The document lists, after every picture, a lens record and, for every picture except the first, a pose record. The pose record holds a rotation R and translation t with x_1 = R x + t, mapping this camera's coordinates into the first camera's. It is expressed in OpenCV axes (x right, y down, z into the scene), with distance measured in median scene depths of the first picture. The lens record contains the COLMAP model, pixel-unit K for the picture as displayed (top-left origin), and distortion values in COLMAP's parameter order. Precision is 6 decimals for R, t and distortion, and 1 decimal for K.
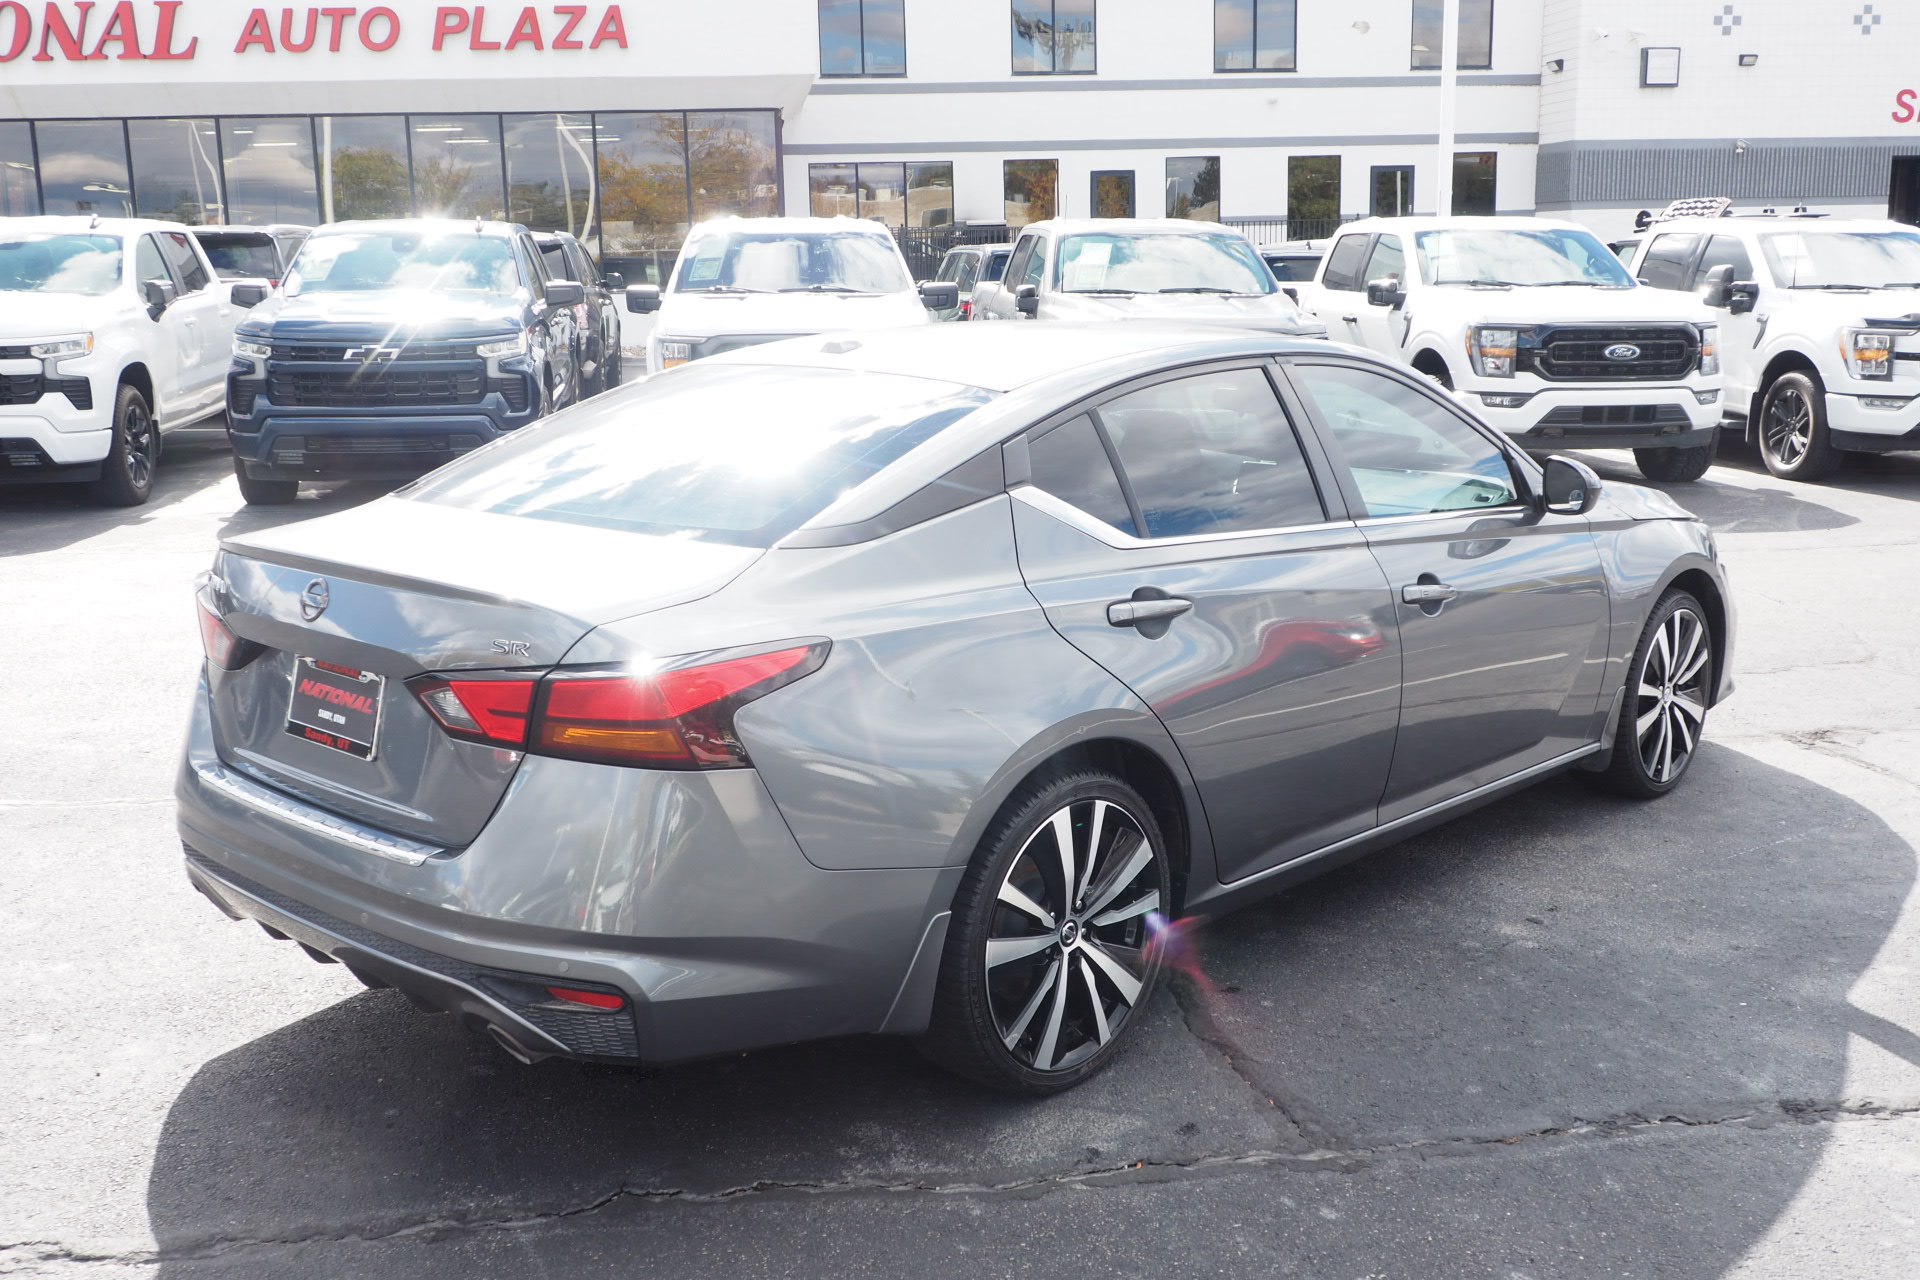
lens RADIAL K [[1908.7, 0, 960.0], [0, 1908.7, 640.0], [0, 0, 1]] dist [-0.008725, -0.012030]
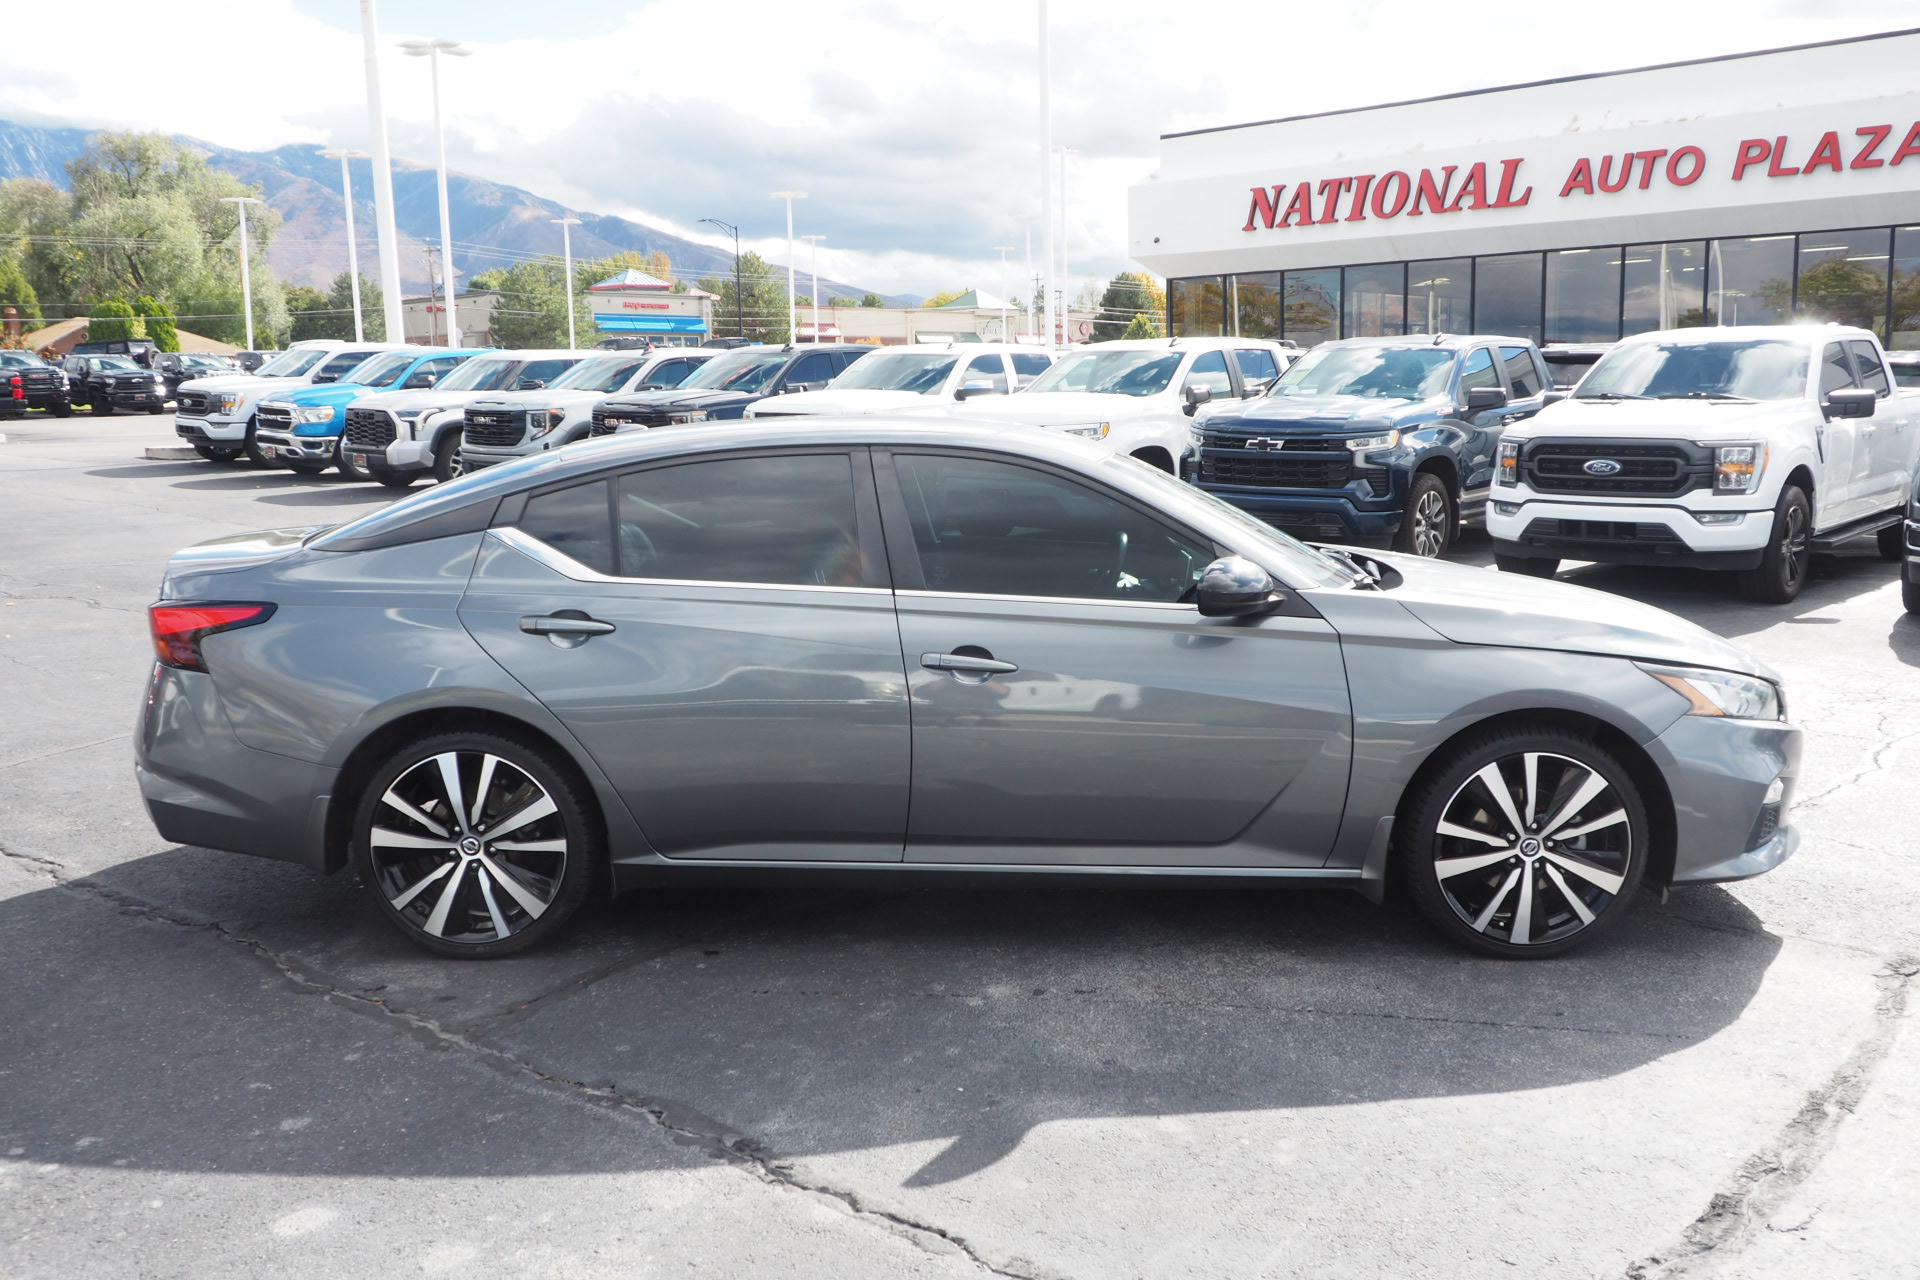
lens RADIAL K [[1653.7, 0, 960.3], [0, 1653.7, 593.5], [0, 0, 1]] dist [-0.010081, -0.002475]
pose [[0.666657, 0.094351, -0.739369, 0.723568], [-0.140018, 0.990149, 0.000105, -0.049778], [0.732095, 0.103454, 0.673301, 0.262637]]
